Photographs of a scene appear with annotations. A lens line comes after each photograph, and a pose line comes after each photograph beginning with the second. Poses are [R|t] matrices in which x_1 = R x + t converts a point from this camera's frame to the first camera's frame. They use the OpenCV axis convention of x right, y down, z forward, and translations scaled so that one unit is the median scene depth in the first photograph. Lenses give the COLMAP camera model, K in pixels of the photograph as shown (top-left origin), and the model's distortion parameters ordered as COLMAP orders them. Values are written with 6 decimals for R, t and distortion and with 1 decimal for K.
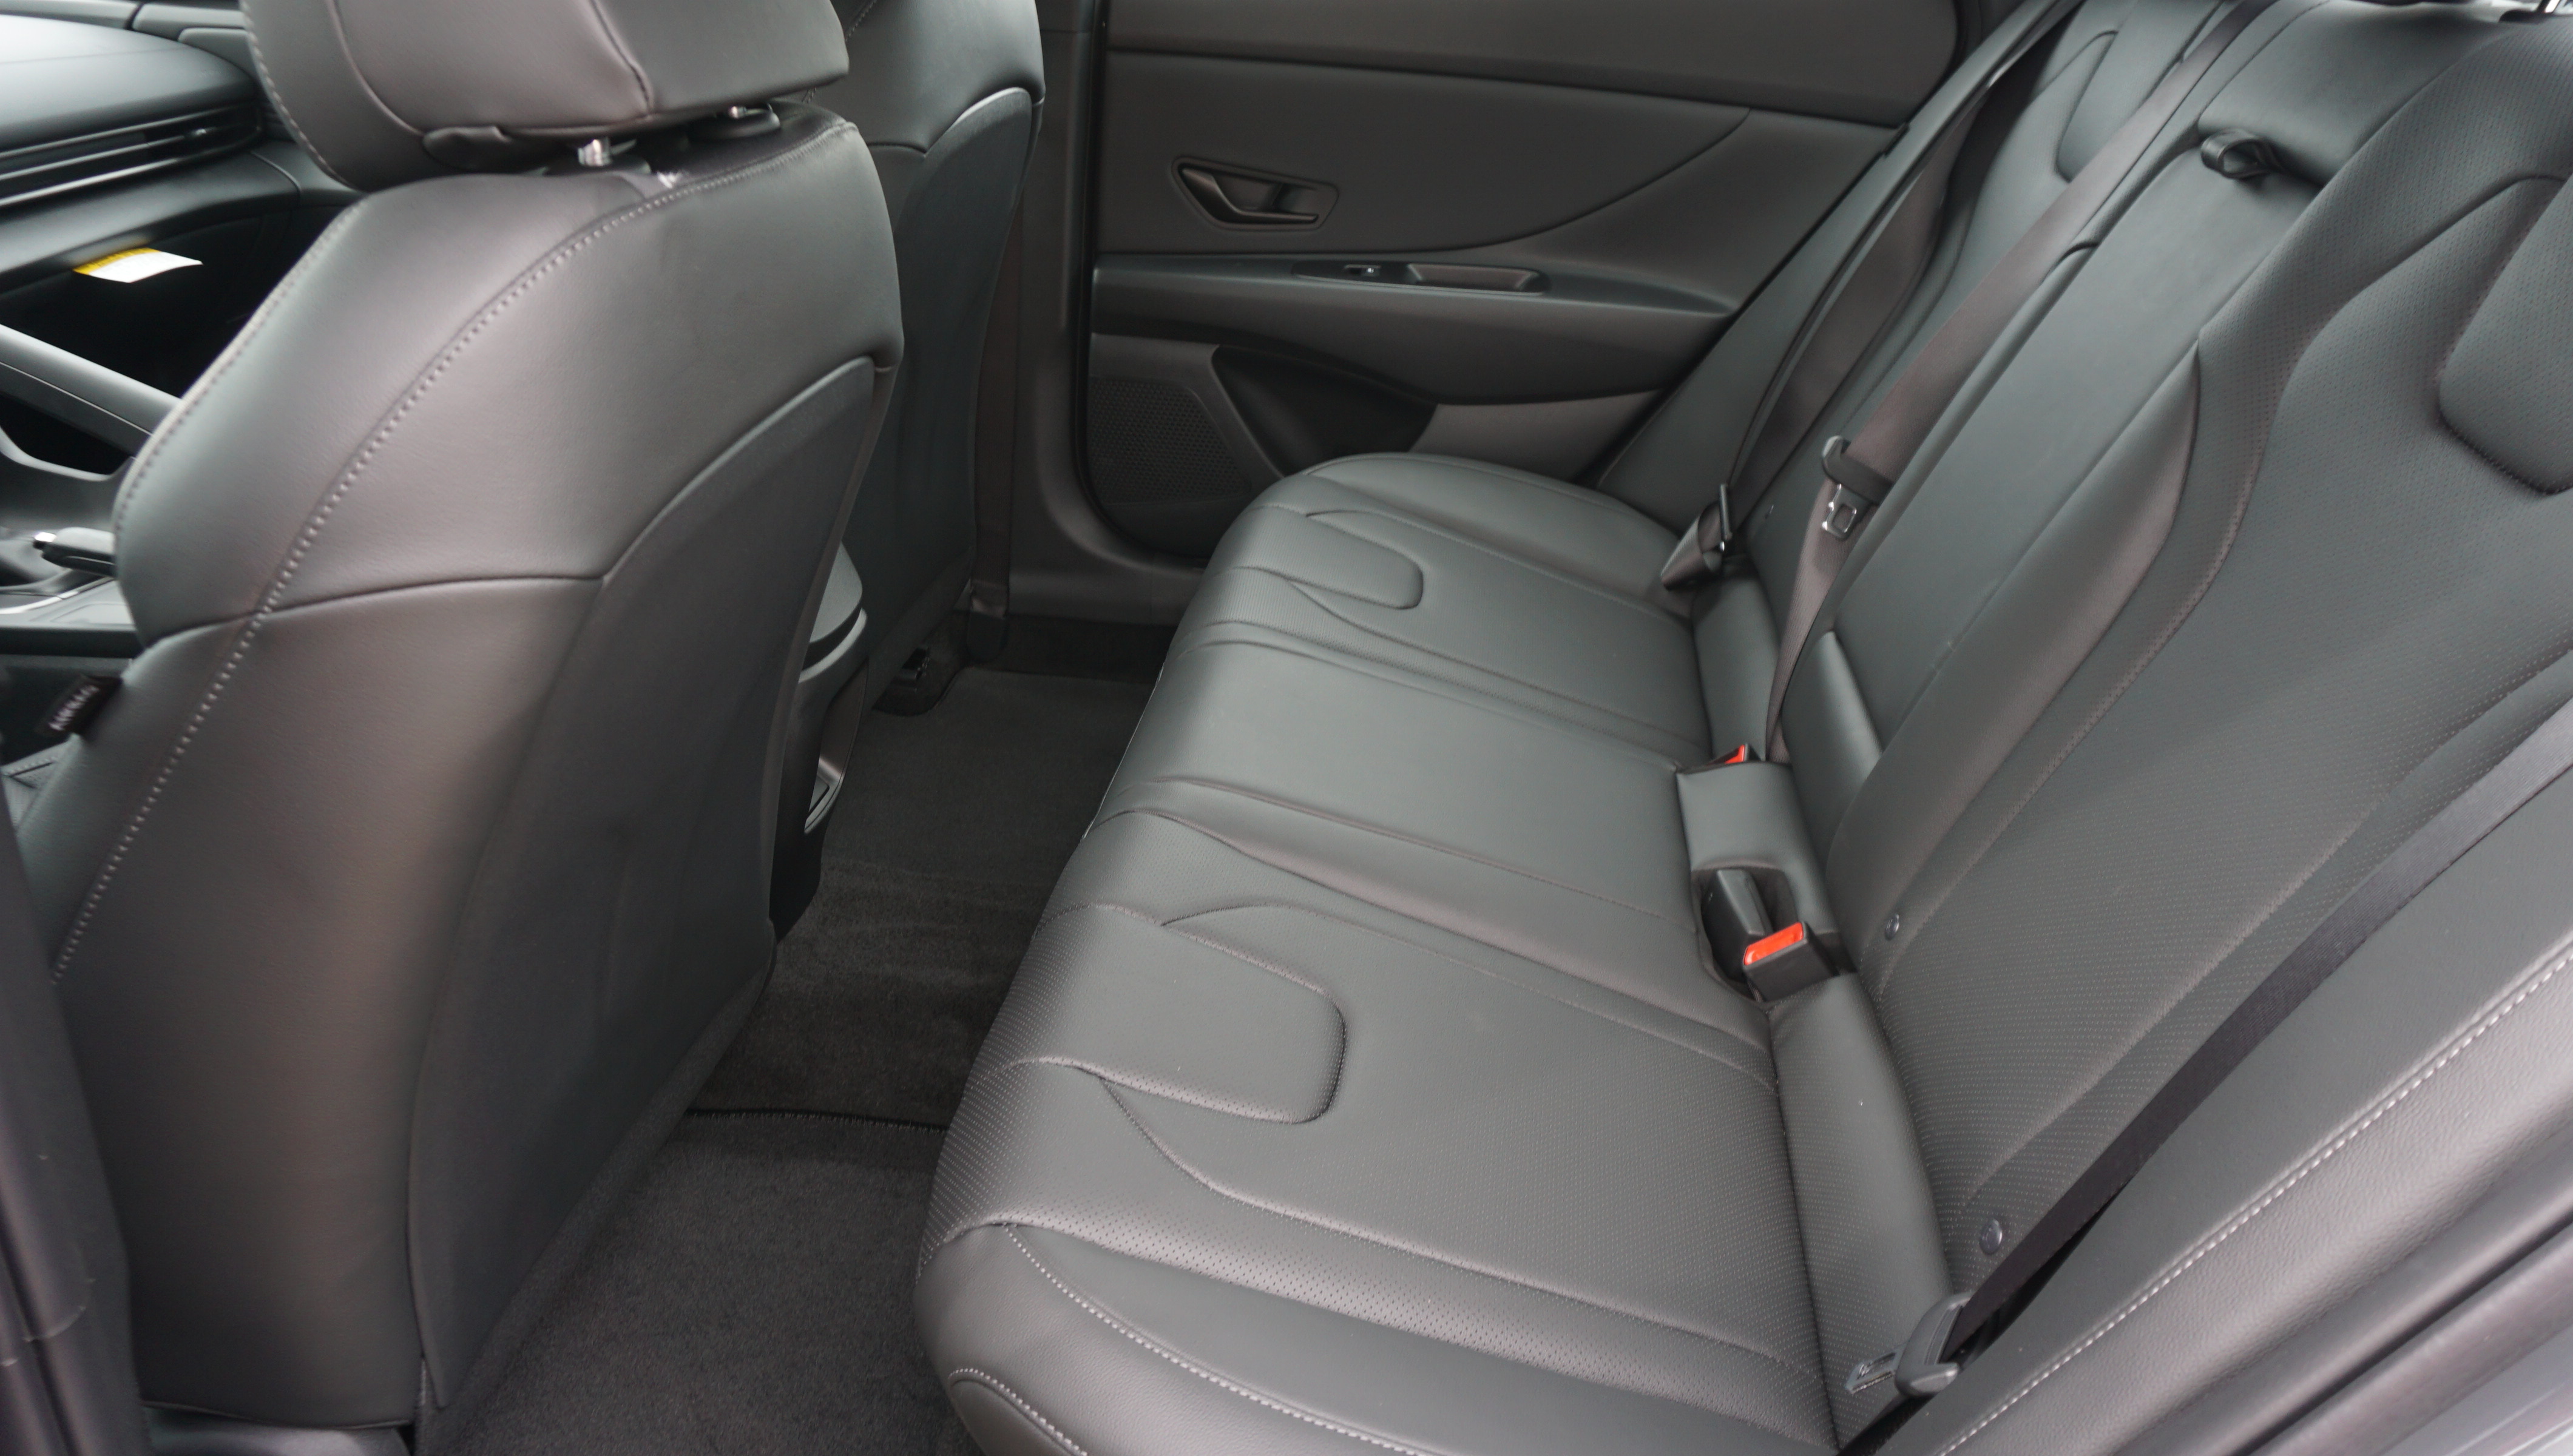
lens RADIAL K [[1714.2, 0, 1284.4], [0, 1714.2, 702.5], [0, 0, 1]] dist [-0.039365, 0.021414]
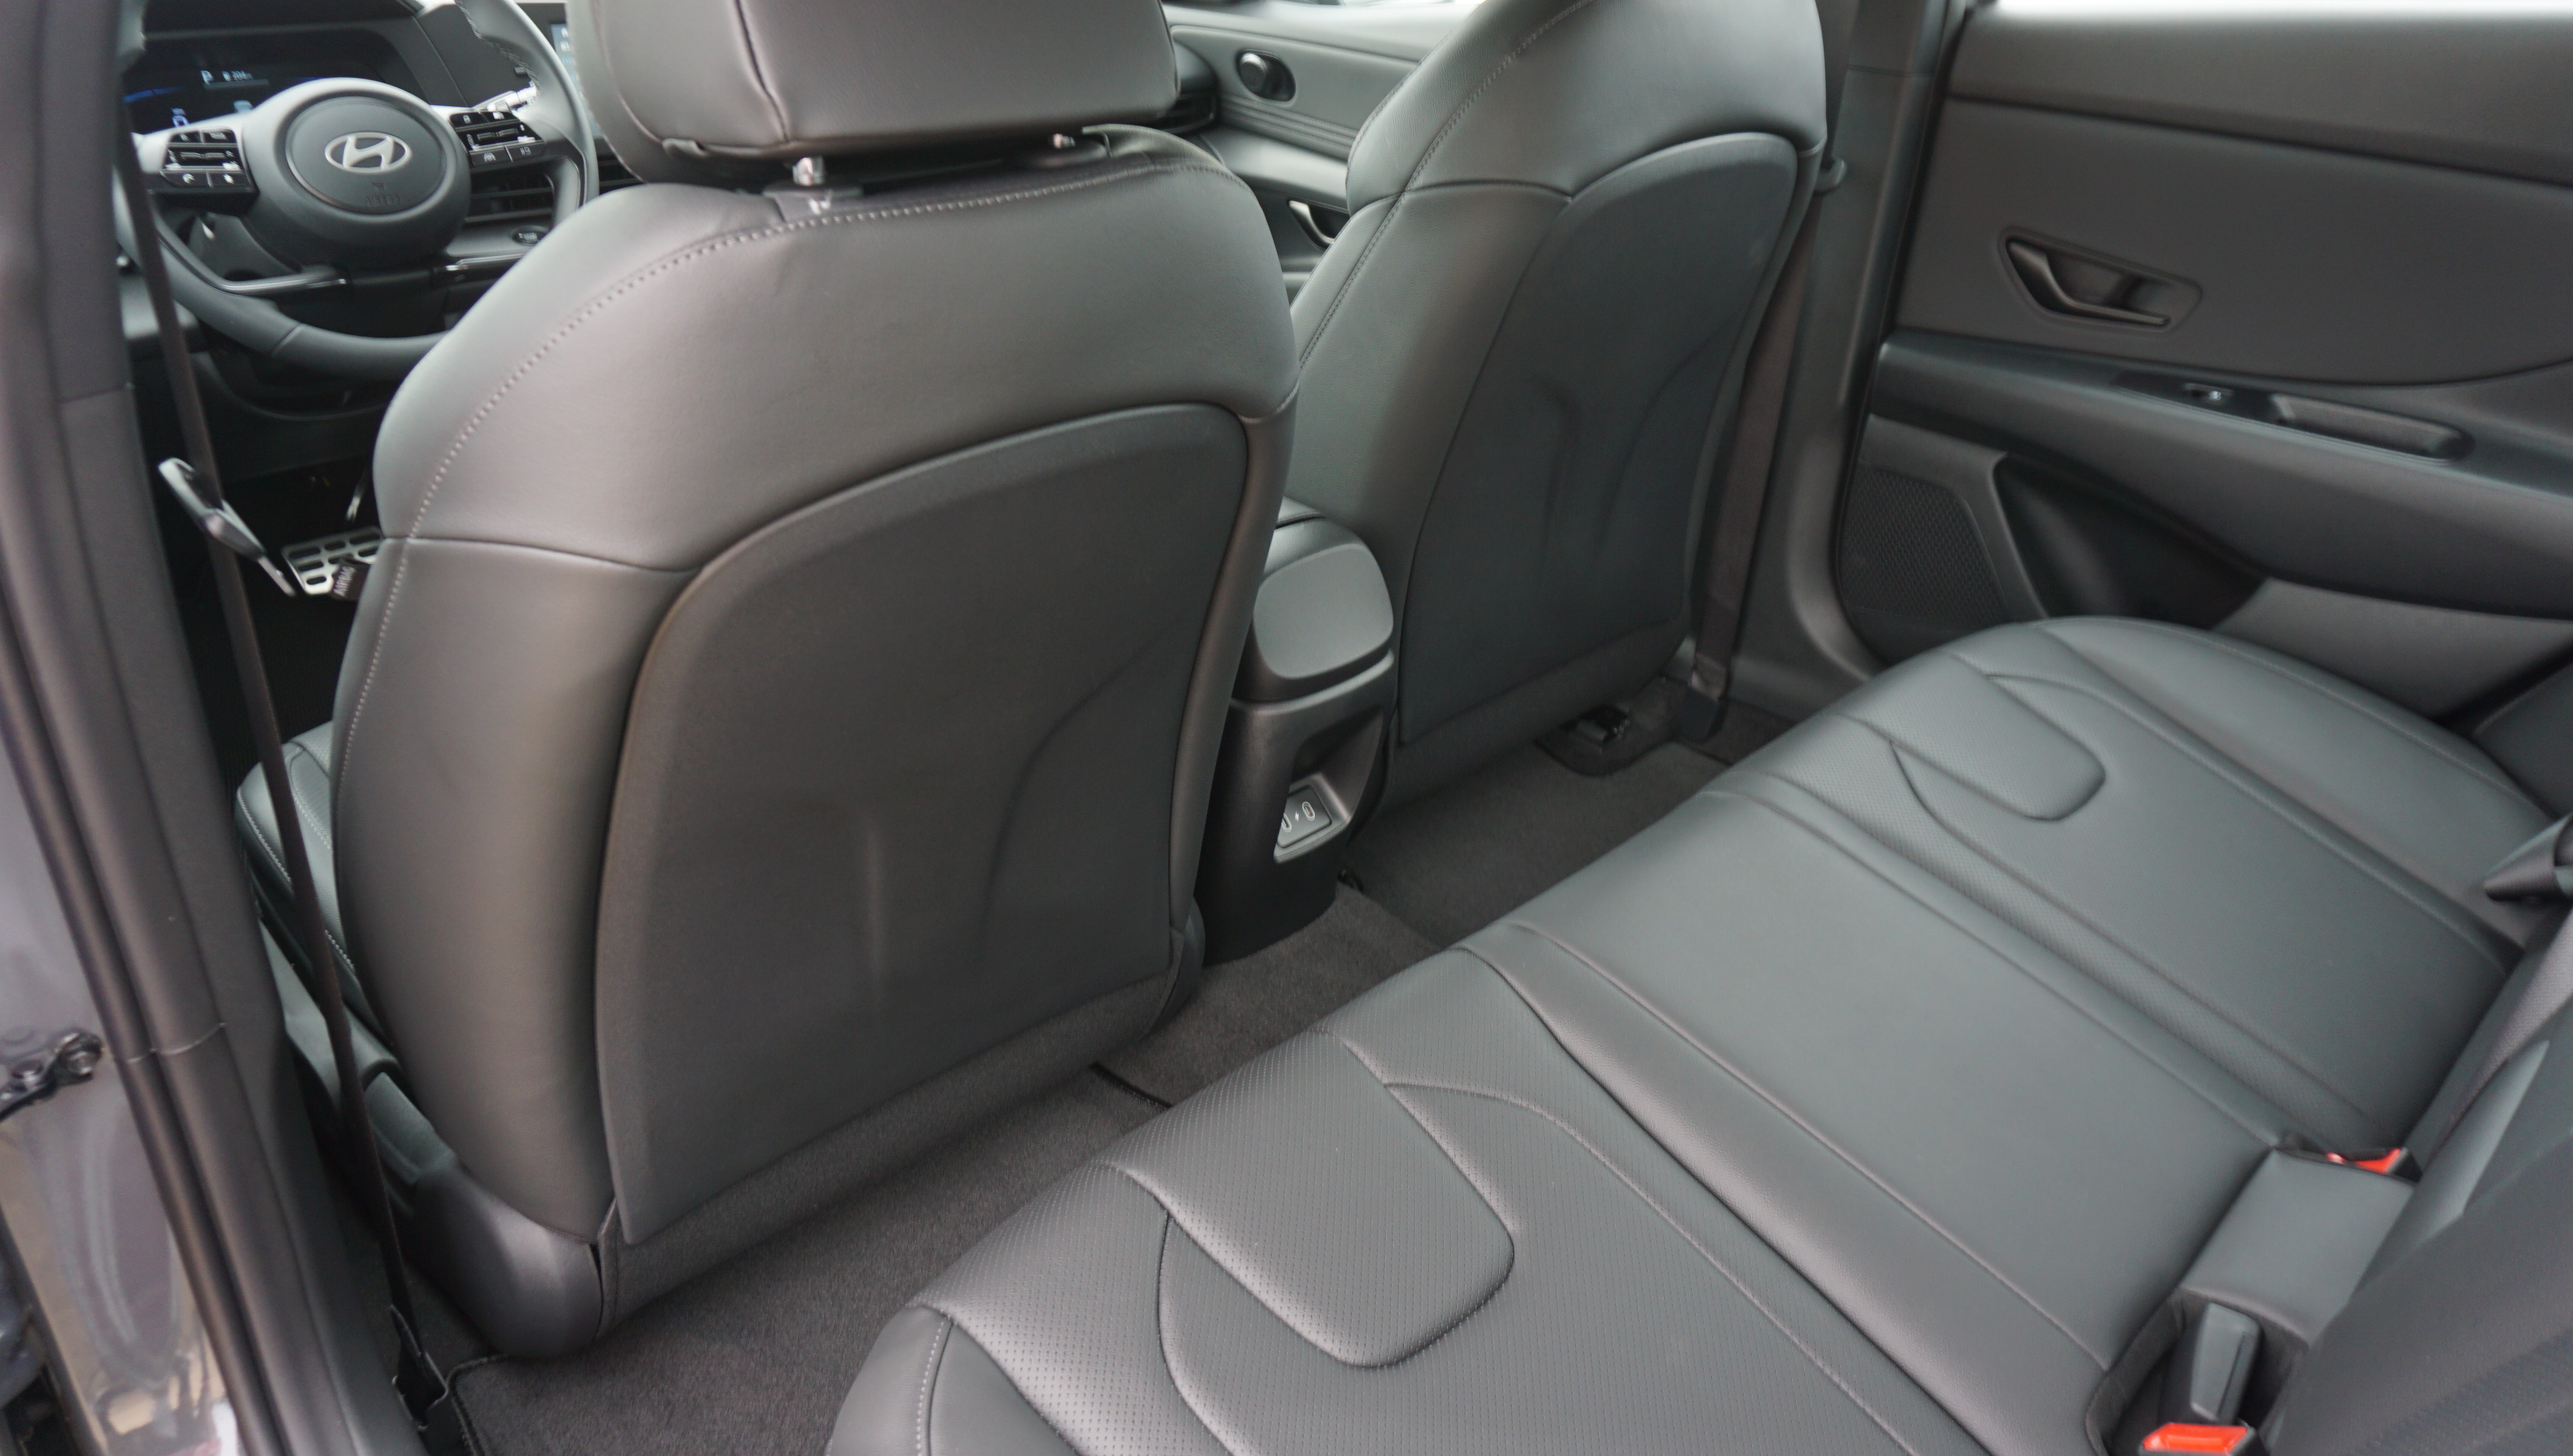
lens RADIAL K [[1714.2, 0, 1303.1], [0, 1714.2, 709.7], [0, 0, 1]] dist [-0.039365, 0.021414]
pose [[0.790010, 0.258263, -0.556044, 0.190868], [-0.260397, 0.962423, 0.077047, -0.063774], [0.555047, 0.083924, 0.827574, 0.128202]]
